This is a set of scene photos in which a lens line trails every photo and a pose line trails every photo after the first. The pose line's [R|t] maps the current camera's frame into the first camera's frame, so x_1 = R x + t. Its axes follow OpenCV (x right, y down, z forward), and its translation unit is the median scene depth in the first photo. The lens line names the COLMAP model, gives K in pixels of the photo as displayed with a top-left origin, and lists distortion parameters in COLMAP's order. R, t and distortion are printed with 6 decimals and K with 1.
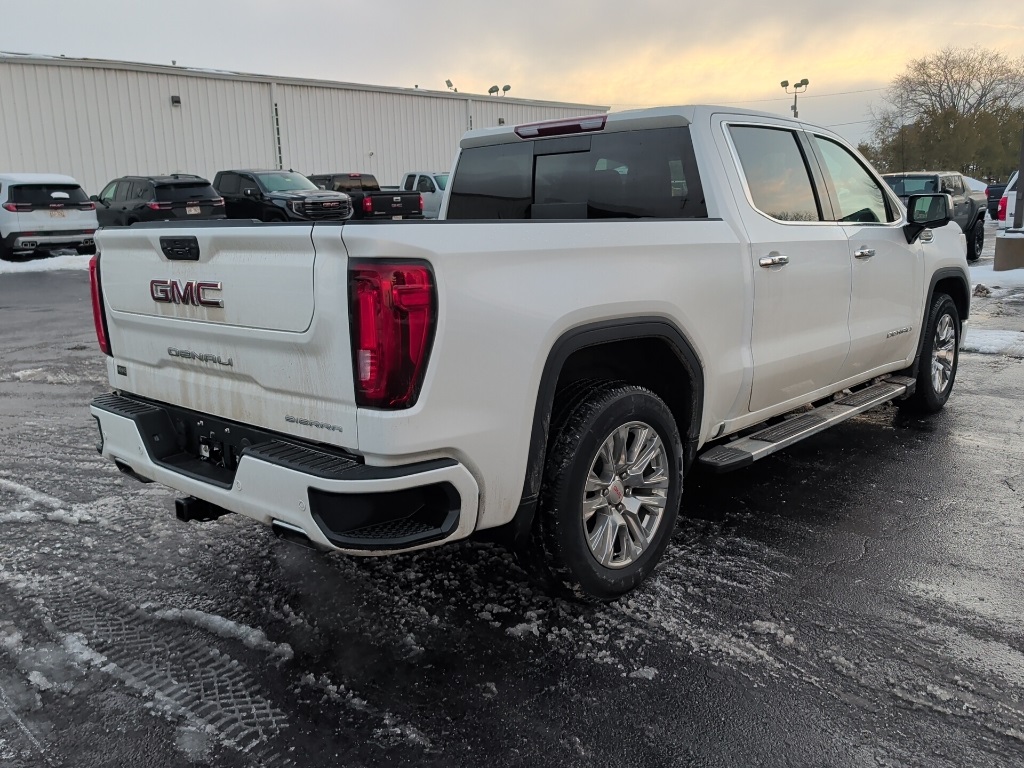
lens RADIAL K [[864.3, 0, 512.0], [0, 864.3, 384.0], [0, 0, 1]] dist [-0.005197, -0.000728]
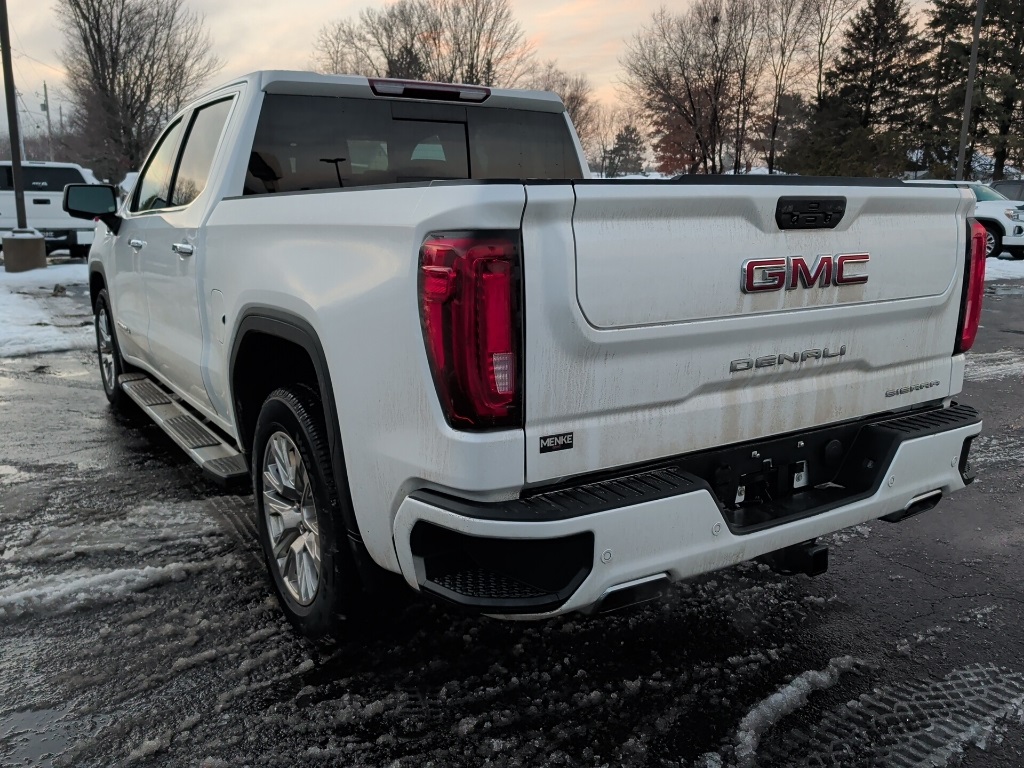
lens RADIAL K [[864.3, 0, 512.0], [0, 864.3, 384.0], [0, 0, 1]] dist [-0.005197, -0.000728]
pose [[0.276306, -0.175614, 0.944889, -1.173914], [0.183113, 0.974773, 0.127622, -0.154239], [-0.943464, 0.137759, 0.301493, 1.028684]]
